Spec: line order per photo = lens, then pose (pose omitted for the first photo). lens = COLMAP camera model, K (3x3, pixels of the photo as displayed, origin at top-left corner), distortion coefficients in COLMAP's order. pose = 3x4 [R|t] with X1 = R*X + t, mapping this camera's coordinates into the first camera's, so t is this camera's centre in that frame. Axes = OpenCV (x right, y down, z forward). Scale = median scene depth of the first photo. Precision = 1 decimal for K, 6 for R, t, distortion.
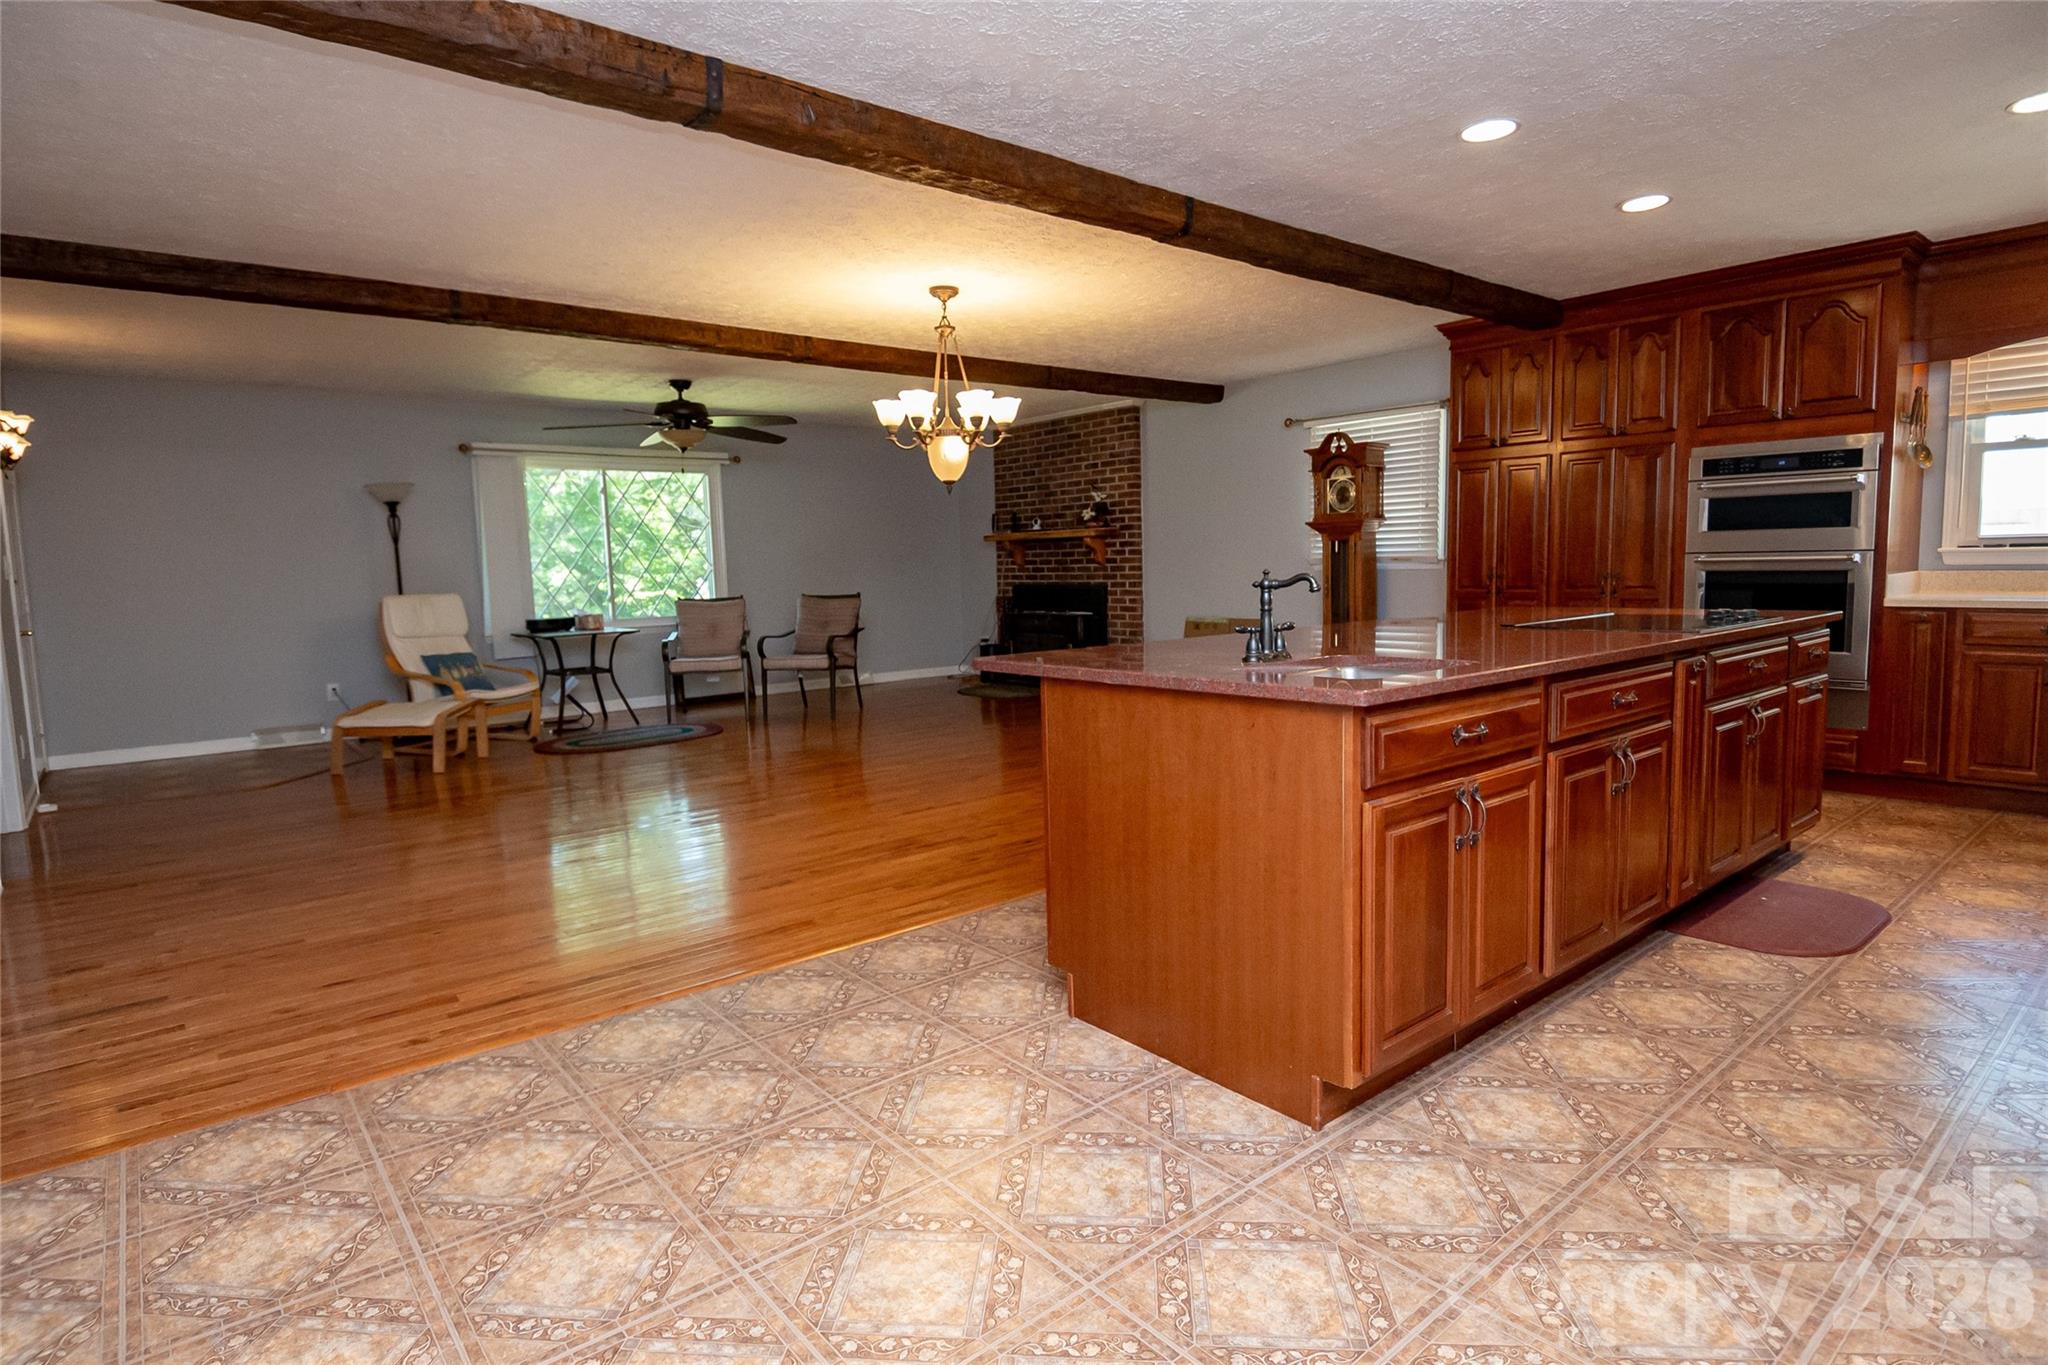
lens RADIAL K [[1069.0, 0, 1019.7], [0, 1069.0, 674.2], [0, 0, 1]] dist [0.021989, -0.029972]
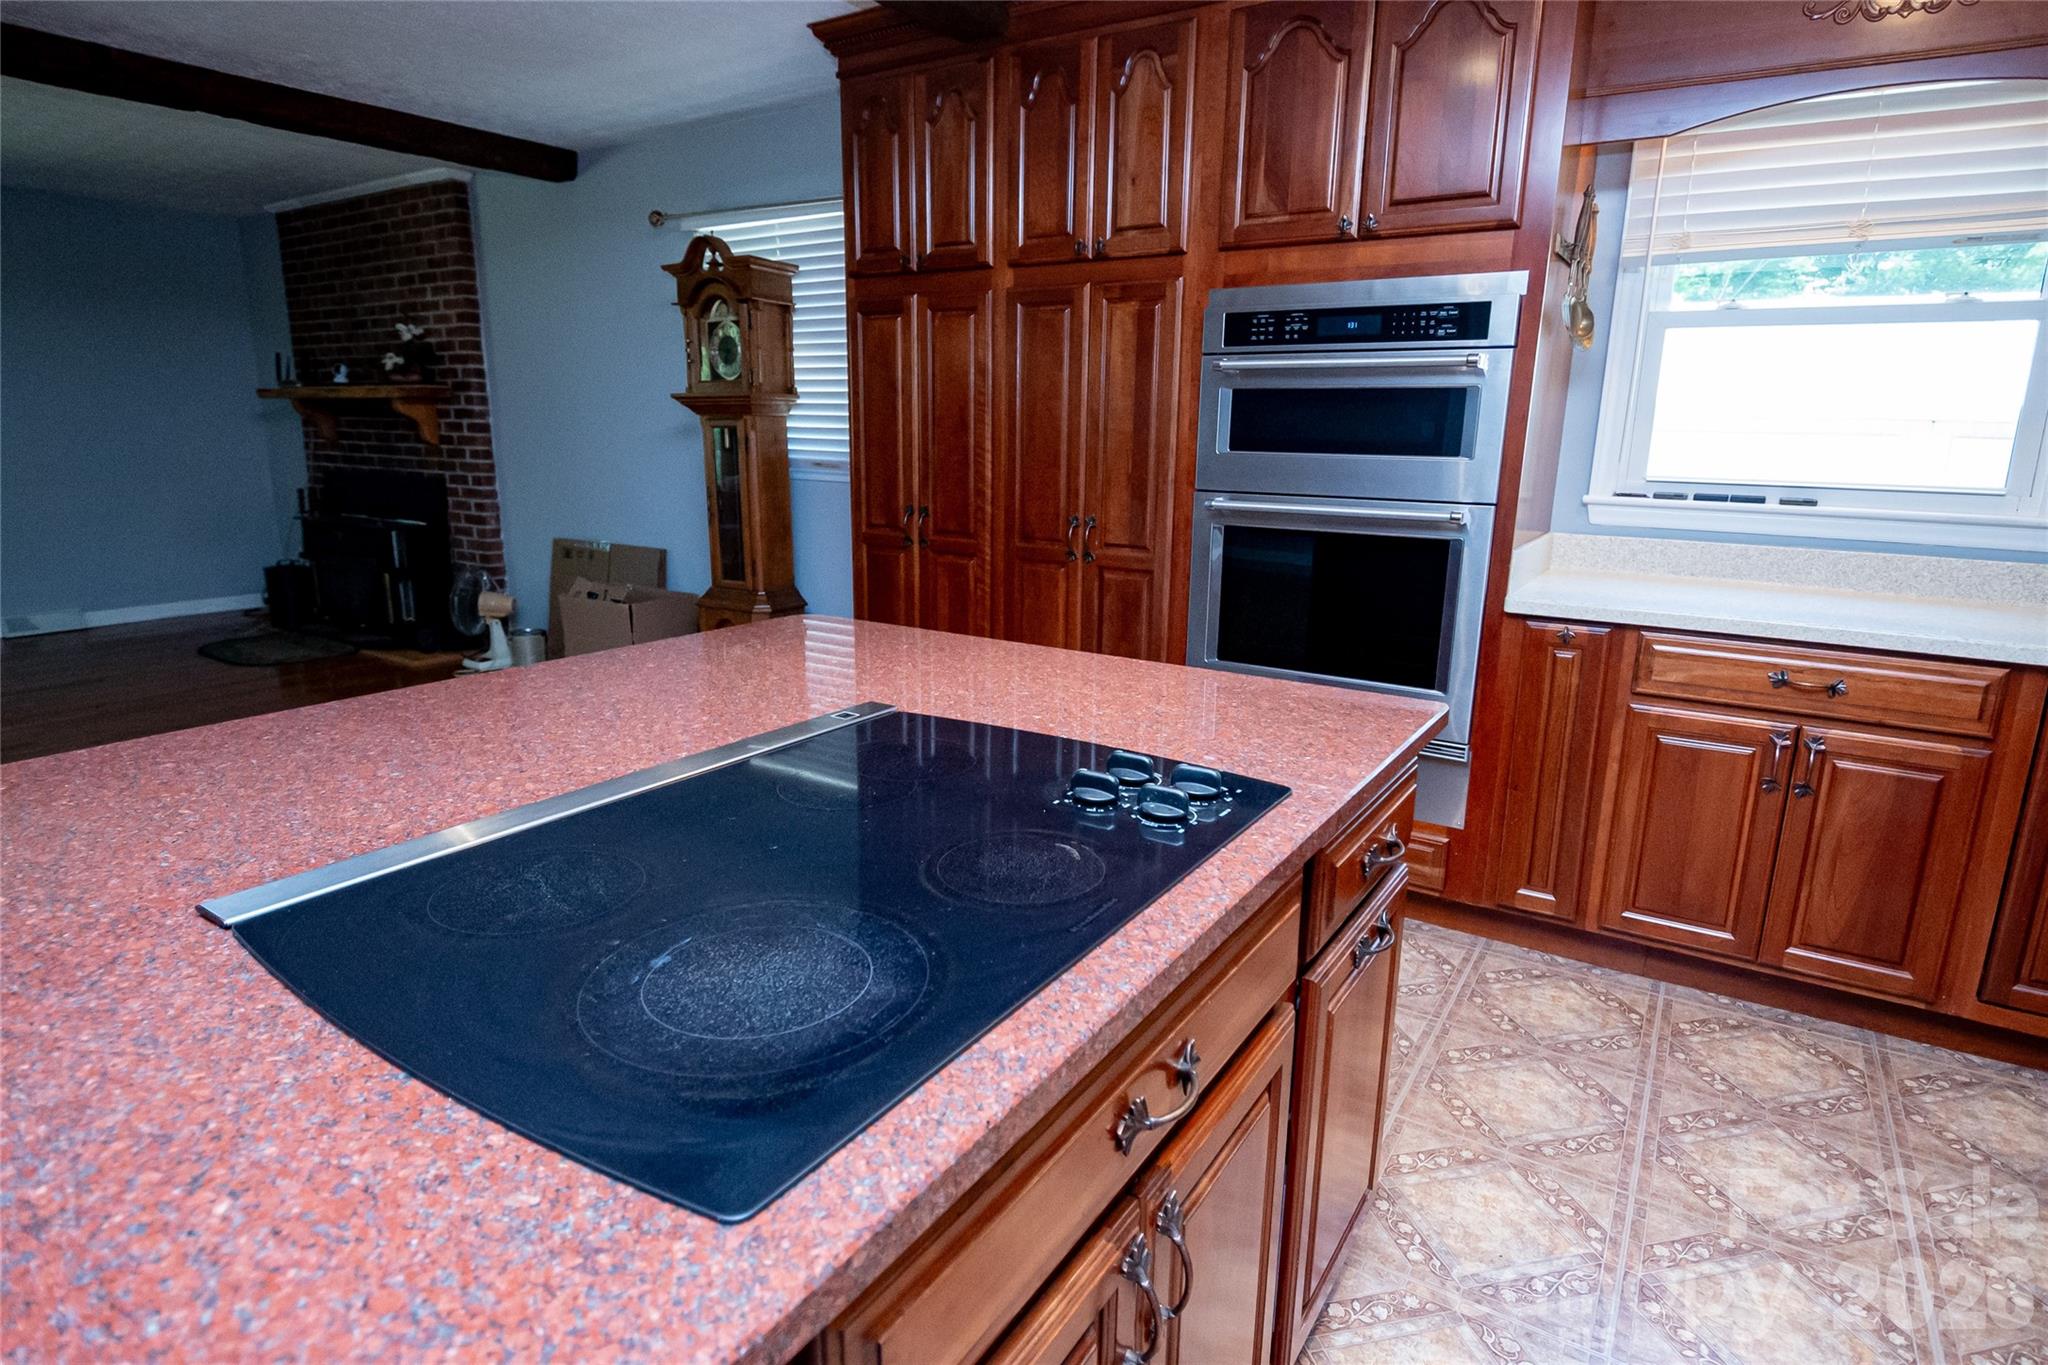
lens RADIAL K [[1070.1, 0, 1033.1], [0, 1070.1, 675.0], [0, 0, 1]] dist [0.022229, -0.030645]
pose [[0.950979, -0.027974, 0.307988, 0.274245], [-0.009256, 0.992880, 0.118763, -0.061182], [-0.309117, -0.115791, 0.943948, 0.369825]]
